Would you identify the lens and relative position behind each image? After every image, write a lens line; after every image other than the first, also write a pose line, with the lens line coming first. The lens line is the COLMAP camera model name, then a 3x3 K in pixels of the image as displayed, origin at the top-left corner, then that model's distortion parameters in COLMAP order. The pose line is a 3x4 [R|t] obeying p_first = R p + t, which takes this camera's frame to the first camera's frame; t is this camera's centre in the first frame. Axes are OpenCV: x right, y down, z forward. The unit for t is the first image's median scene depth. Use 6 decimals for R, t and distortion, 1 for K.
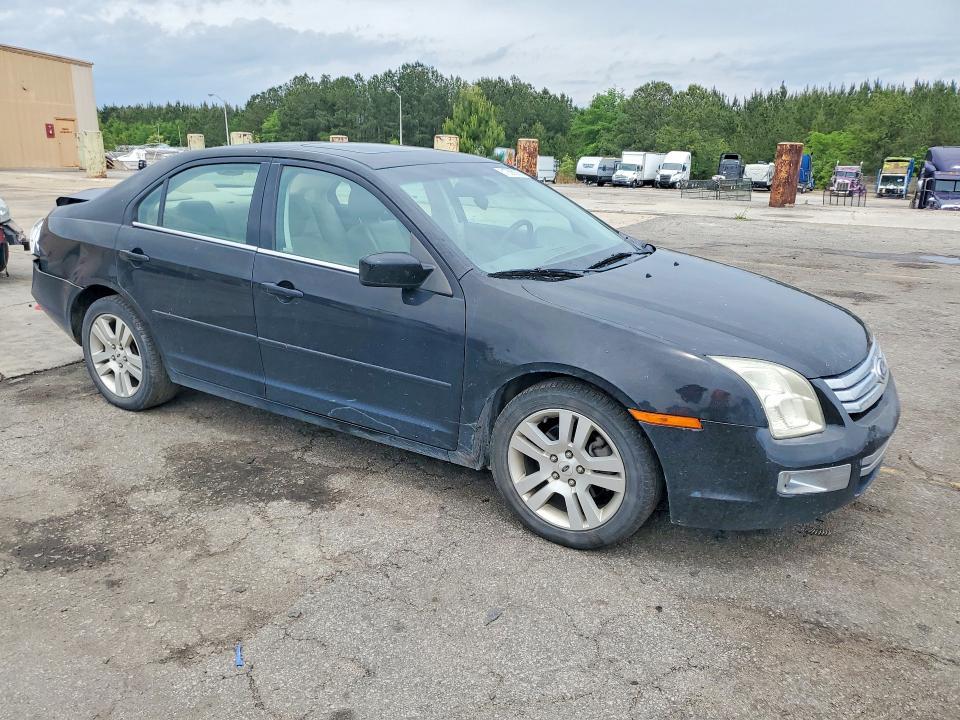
lens RADIAL K [[820.9, 0, 480.0], [0, 820.9, 360.0], [0, 0, 1]] dist [0.086576, -0.006774]
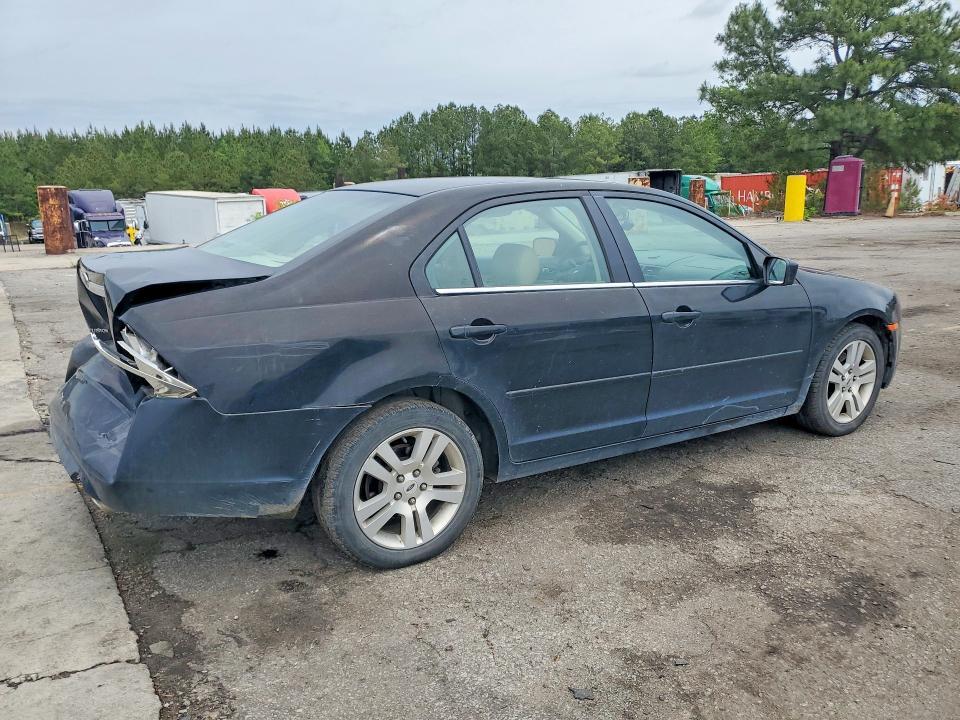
lens RADIAL K [[776.8, 0, 480.0], [0, 776.8, 360.0], [0, 0, 1]] dist [-0.002016, 0.008990]
pose [[0.376304, -0.216364, 0.900878, -1.088592], [0.249425, 0.960109, 0.126403, -0.195090], [-0.892291, 0.177135, 0.415260, 0.753221]]
